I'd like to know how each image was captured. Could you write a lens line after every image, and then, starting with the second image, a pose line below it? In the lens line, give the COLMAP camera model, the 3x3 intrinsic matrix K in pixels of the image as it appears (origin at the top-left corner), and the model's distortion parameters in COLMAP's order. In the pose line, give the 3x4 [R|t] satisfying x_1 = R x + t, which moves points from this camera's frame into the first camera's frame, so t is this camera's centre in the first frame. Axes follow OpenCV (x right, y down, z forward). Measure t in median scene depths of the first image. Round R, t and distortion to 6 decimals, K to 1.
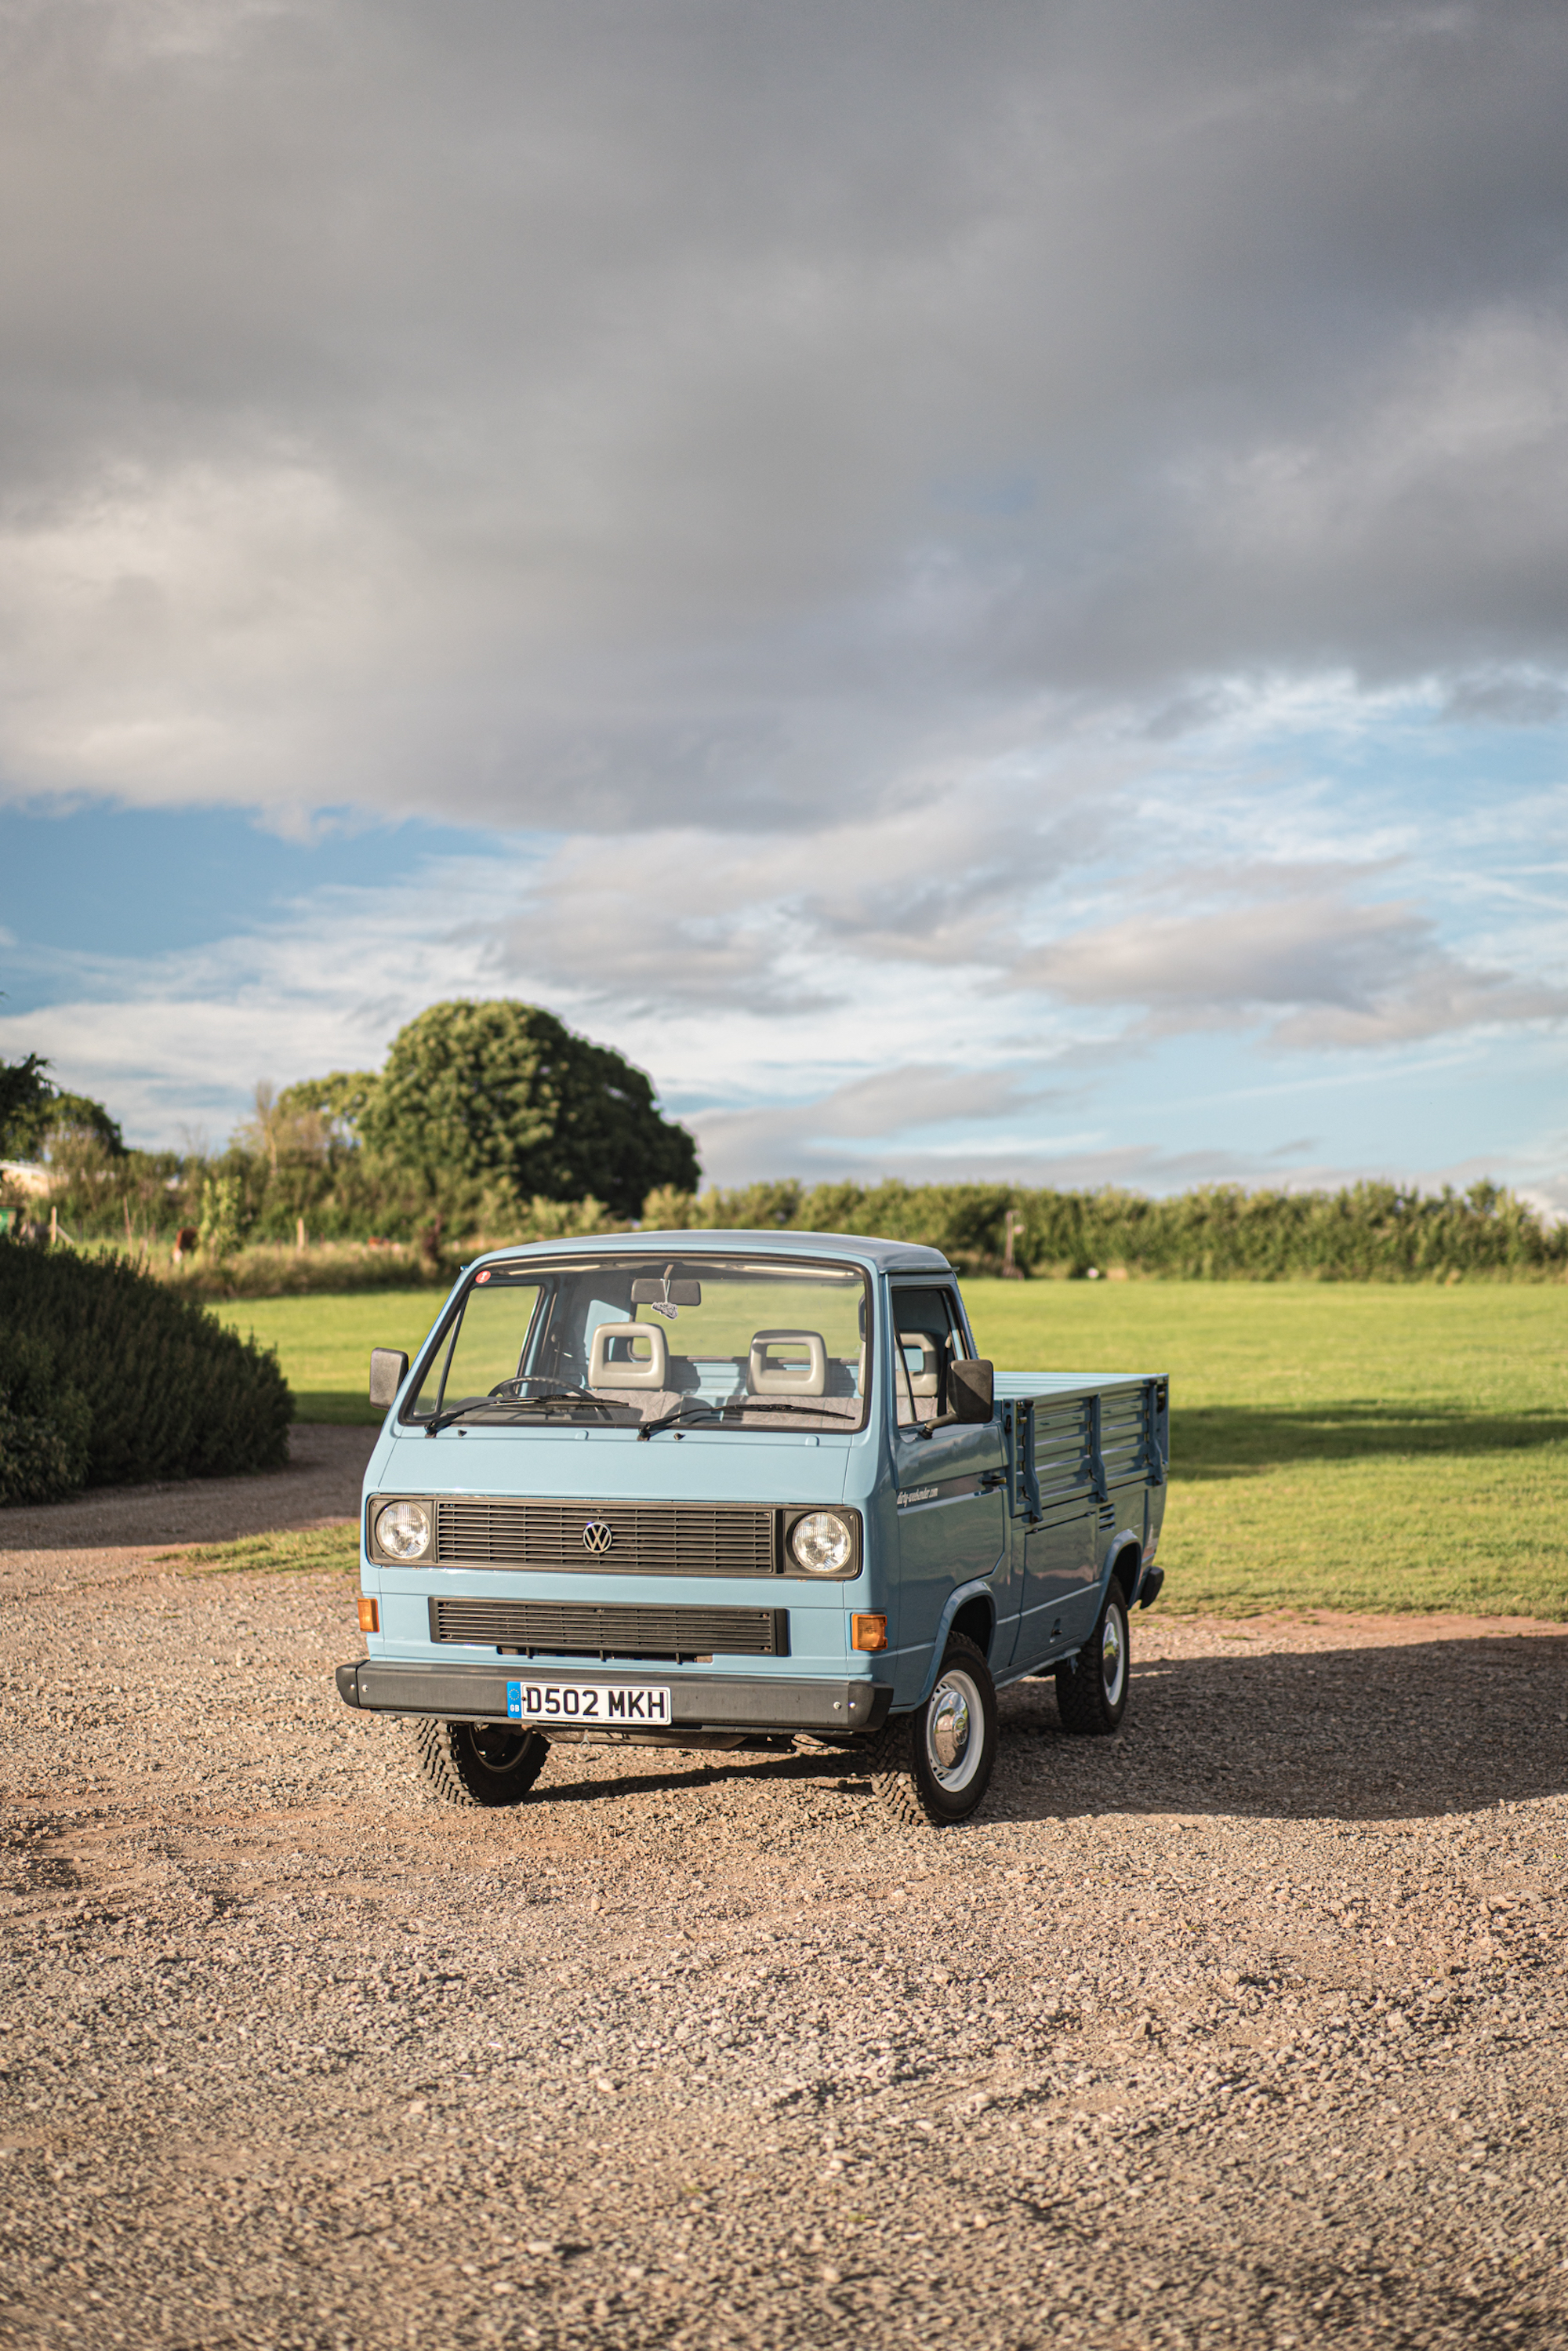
lens RADIAL K [[3661.8, 0, 790.2], [0, 3661.8, 1175.5], [0, 0, 1]] dist [0.016743, 0.008490]
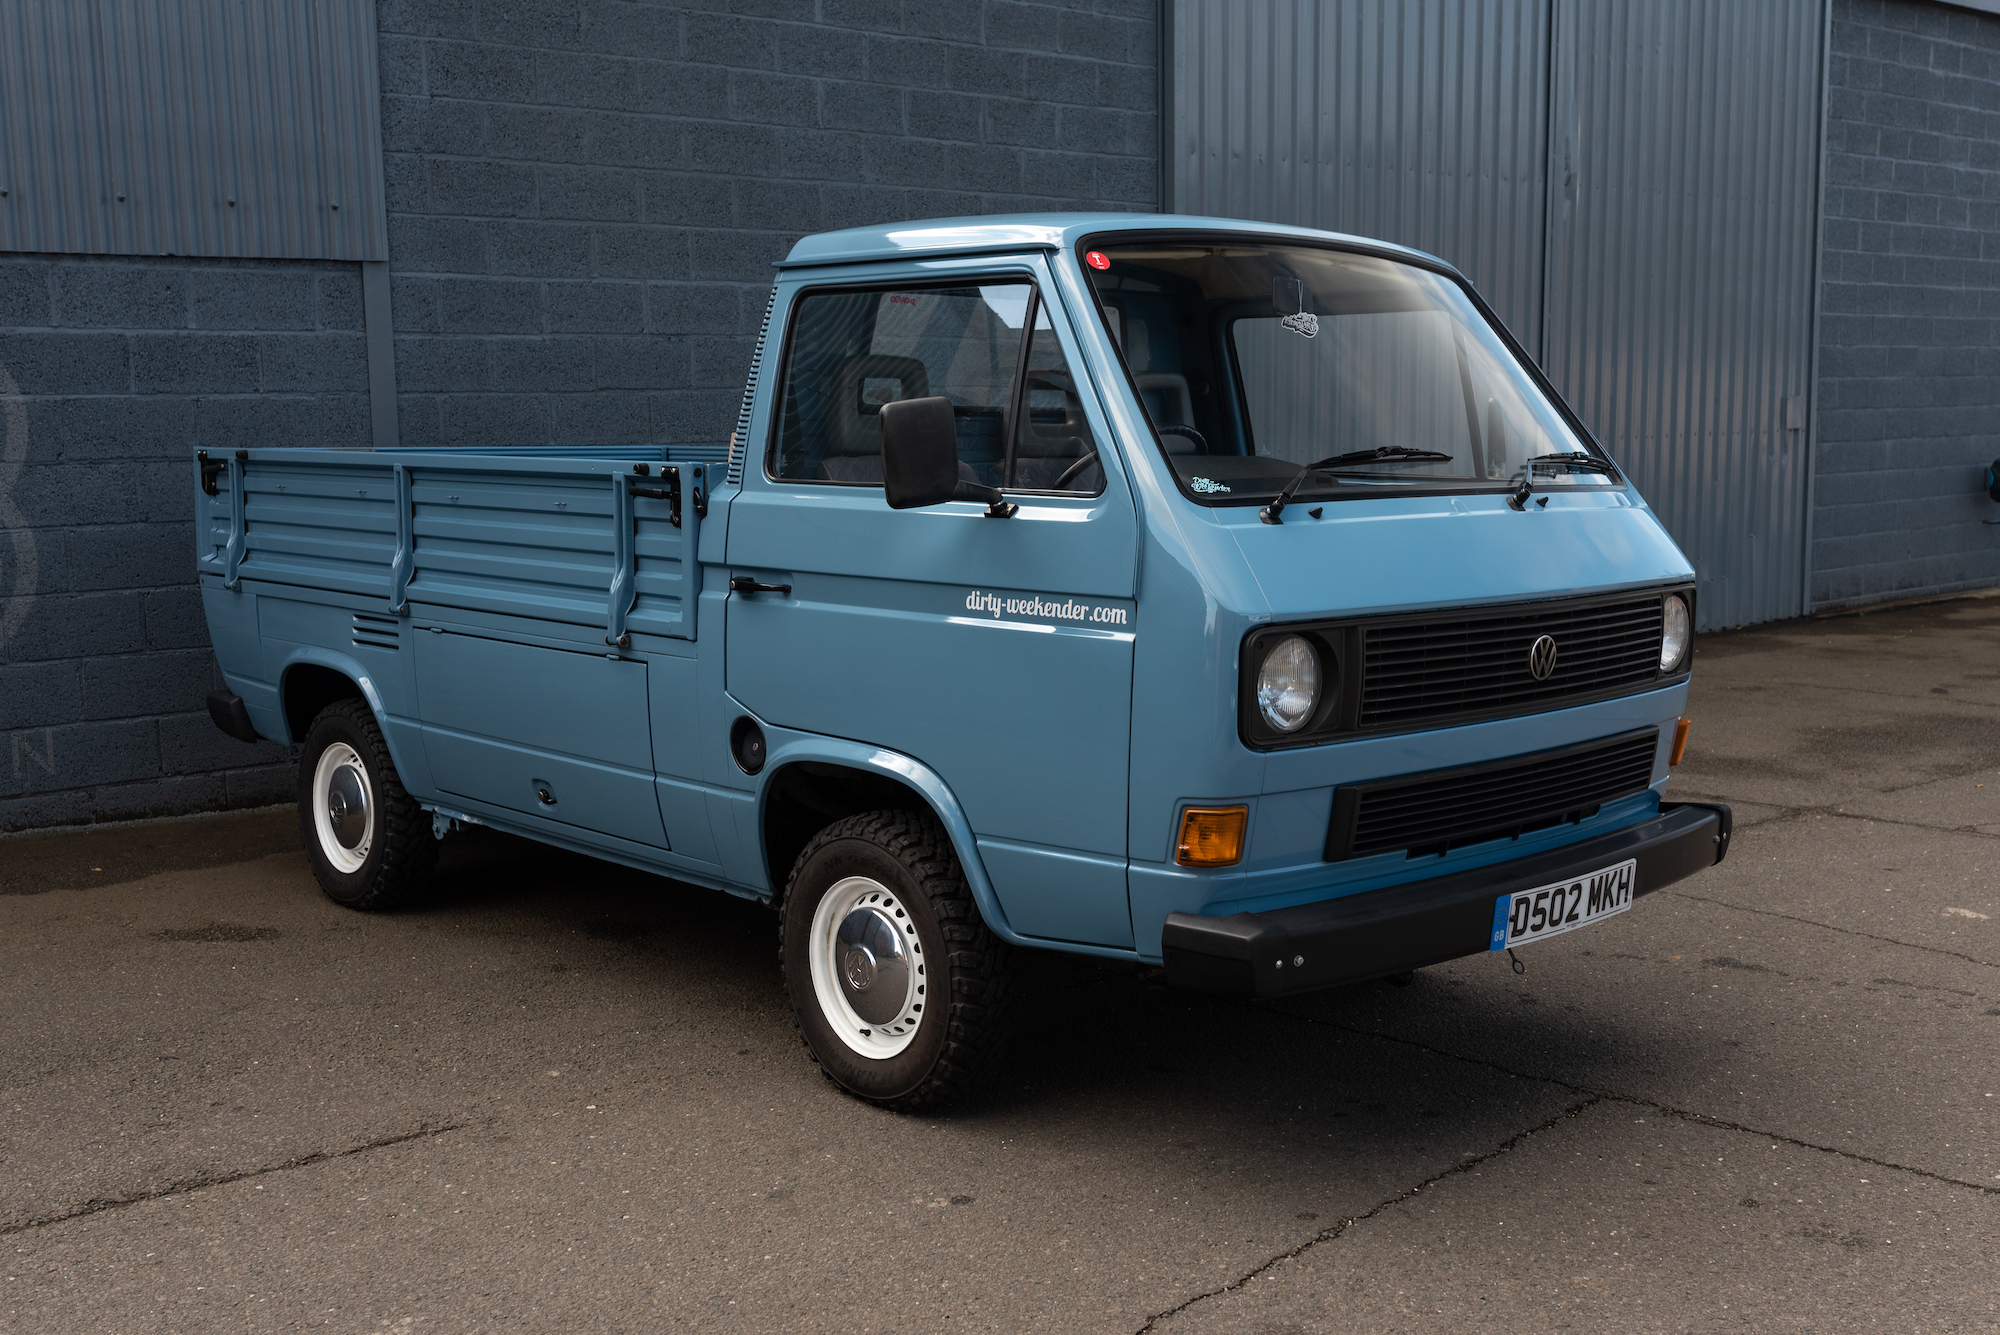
lens RADIAL K [[2101.6, 0, 1089.9], [0, 2101.6, 670.7], [0, 0, 1]] dist [-0.002462, 0.002984]
pose [[0.453858, -0.106196, 0.884723, -0.410281], [-0.027362, 0.990744, 0.132959, 0.051119], [-0.890654, -0.084552, 0.446751, 0.870851]]
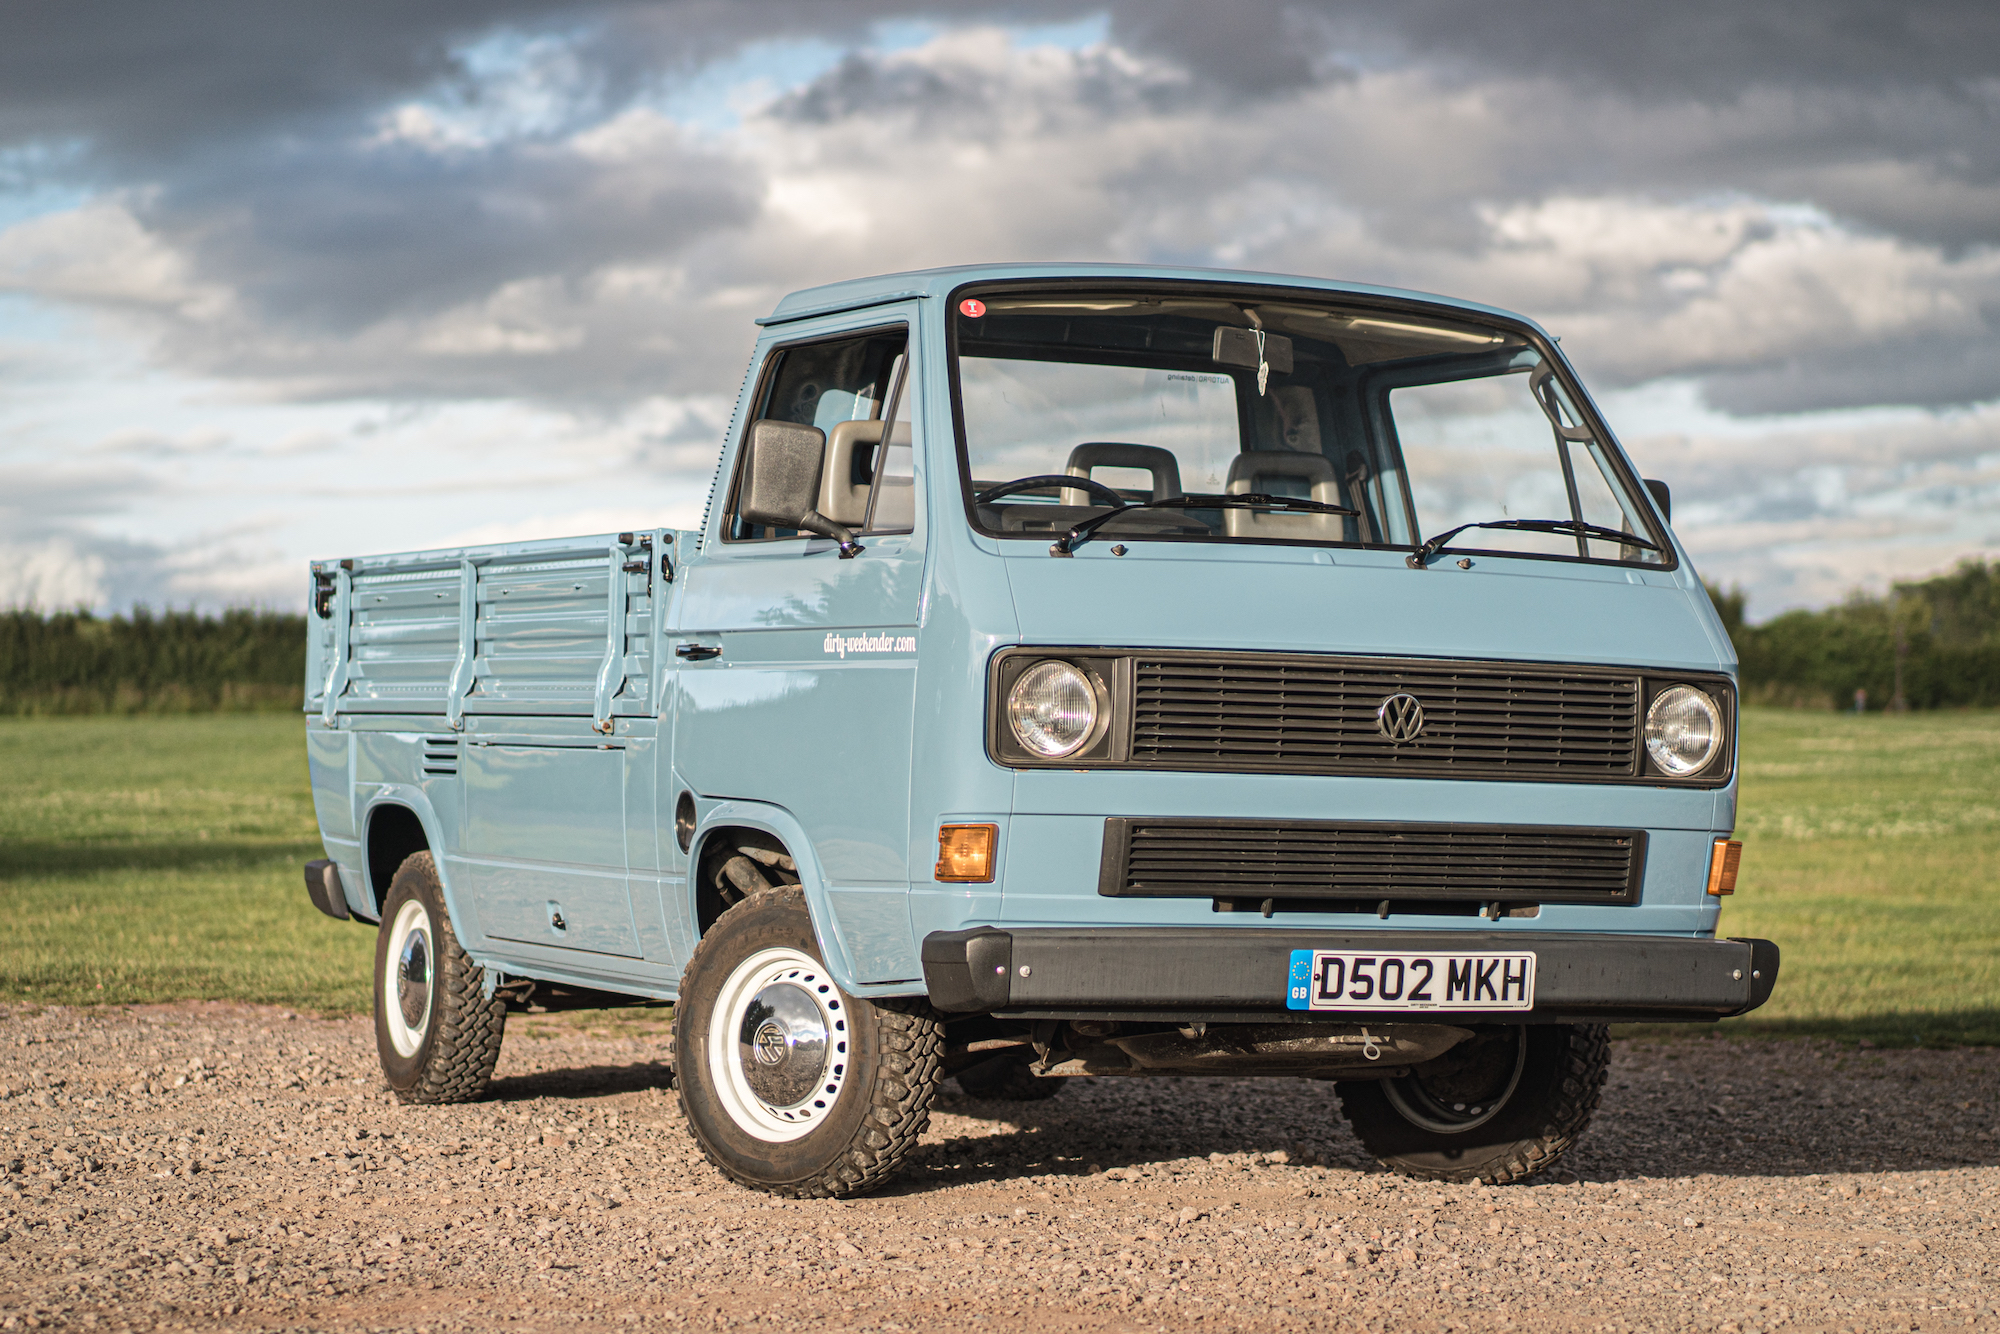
lens RADIAL K [[4756.2, 0, 996.1], [0, 4756.2, 667.6], [0, 0, 1]] dist [0.065710, -0.074978]
pose [[0.744351, 0.030876, 0.667074, -0.619402], [-0.043886, 0.999033, 0.002729, 0.087973], [-0.666345, -0.031307, 0.744986, 0.428800]]
